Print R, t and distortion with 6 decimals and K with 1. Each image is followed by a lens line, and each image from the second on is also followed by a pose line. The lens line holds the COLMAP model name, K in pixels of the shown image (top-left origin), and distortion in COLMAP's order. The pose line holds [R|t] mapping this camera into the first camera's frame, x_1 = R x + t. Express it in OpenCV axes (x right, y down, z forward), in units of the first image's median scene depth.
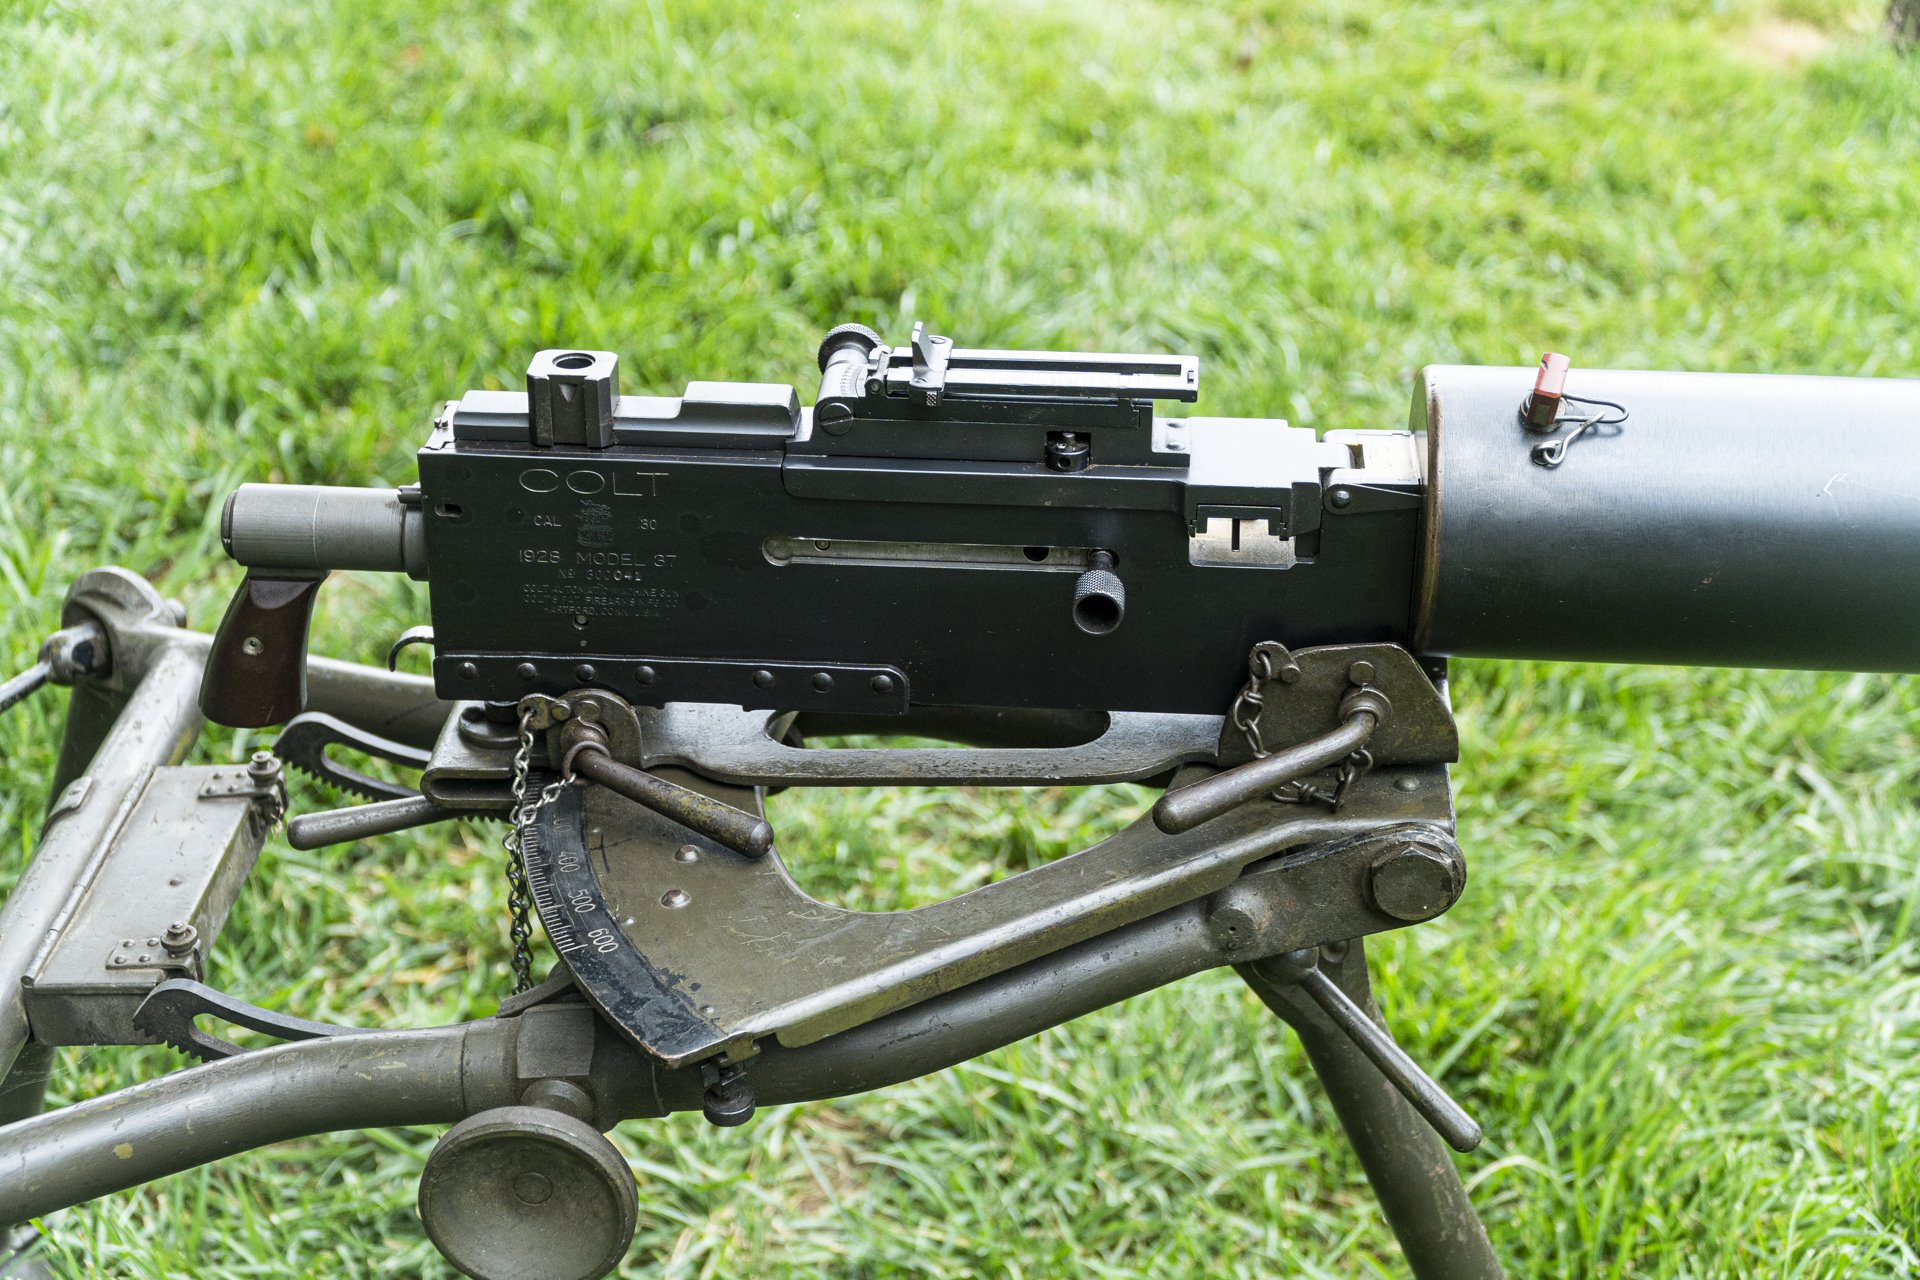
lens RADIAL K [[2780.0, 0, 933.5], [0, 2780.0, 569.9], [0, 0, 1]] dist [0.174874, 0.000000]
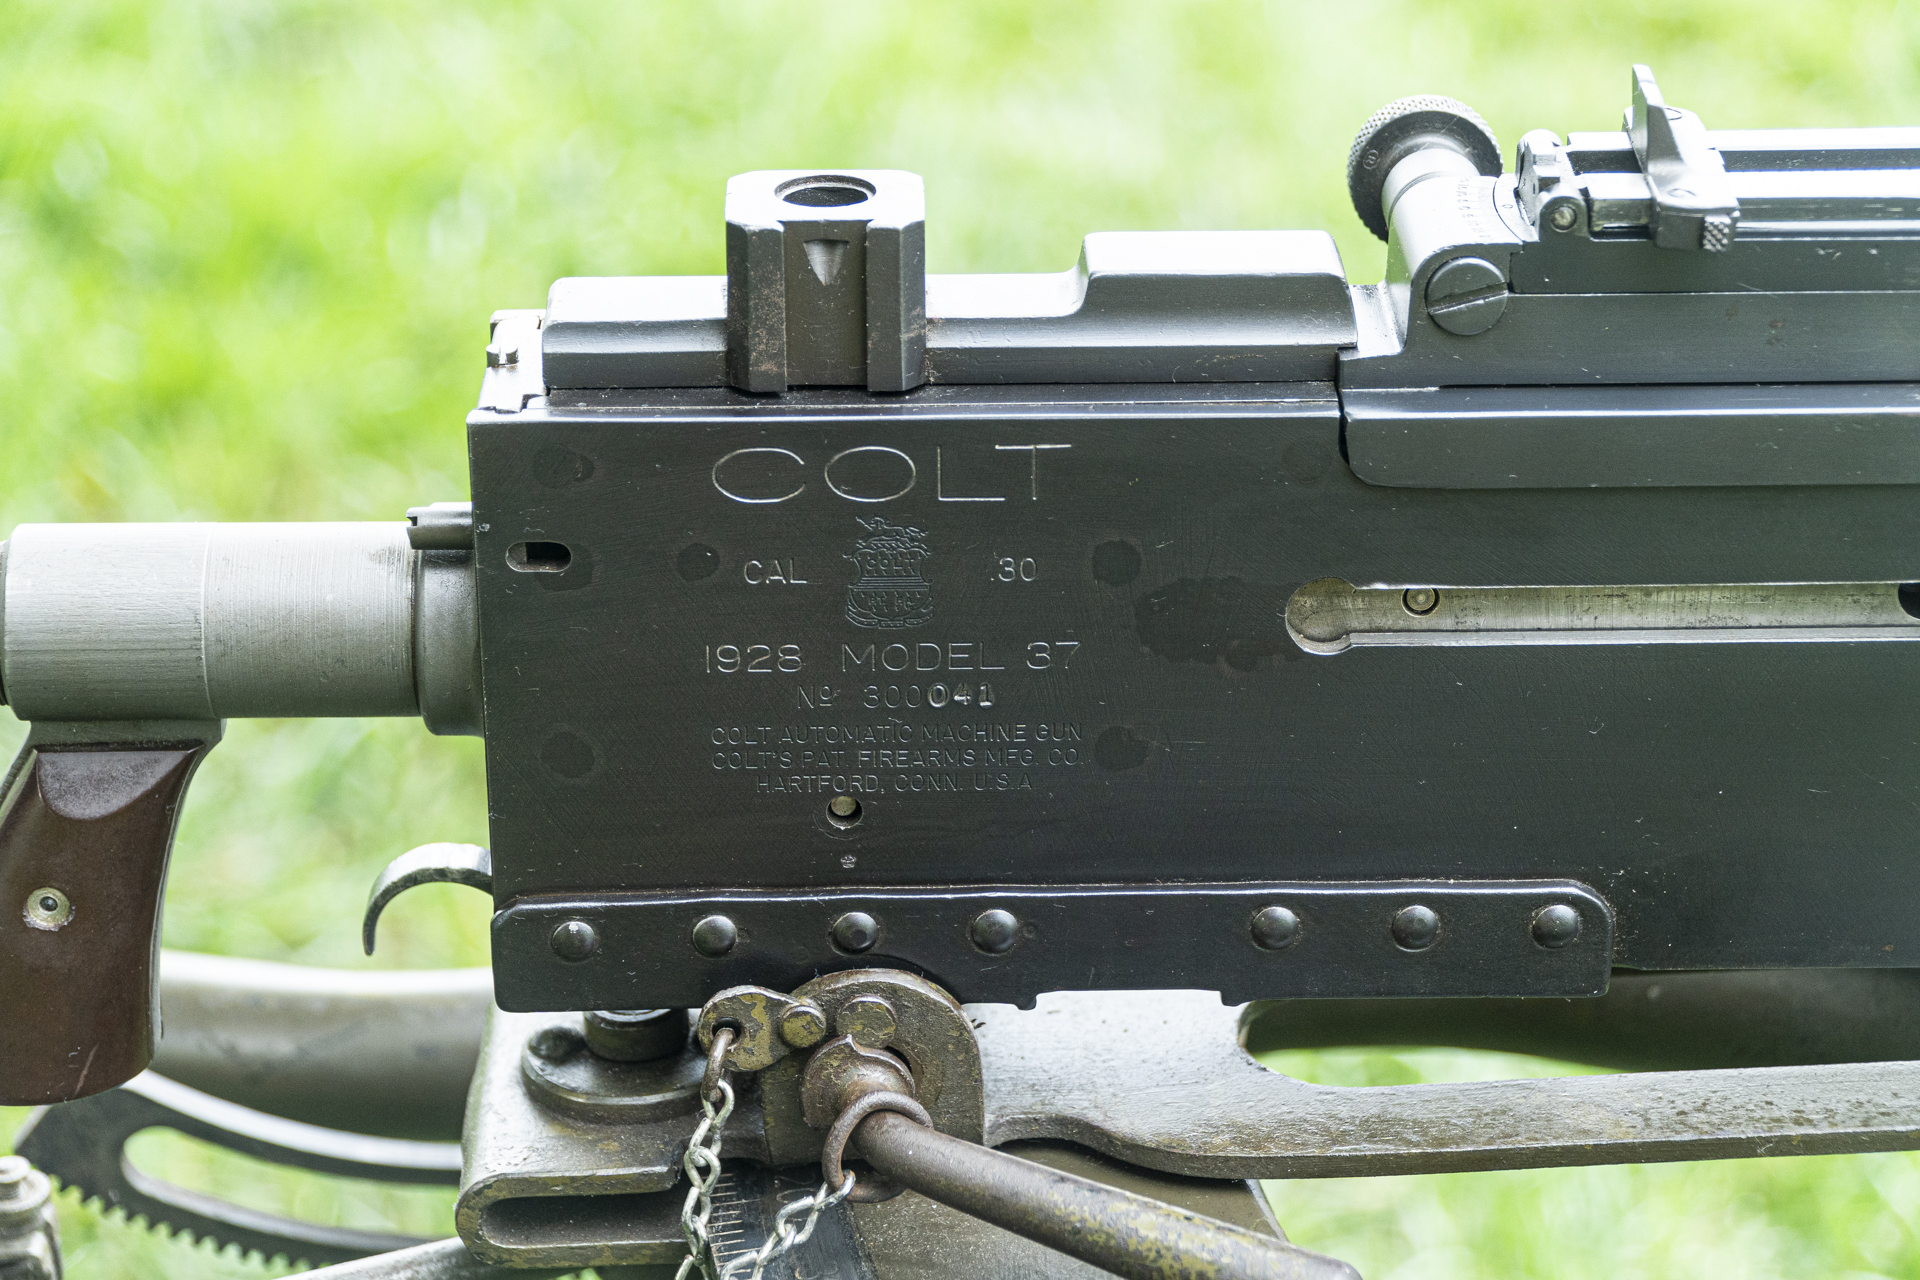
lens RADIAL K [[4369.1, 0, 961.0], [0, 4369.1, 634.2], [0, 0, 1]] dist [0.188698, 0.000000]
pose [[0.995590, -0.042913, 0.083427, -0.163836], [0.046132, 0.998248, -0.037048, 0.017256], [-0.081691, 0.040733, 0.995825, 0.336516]]
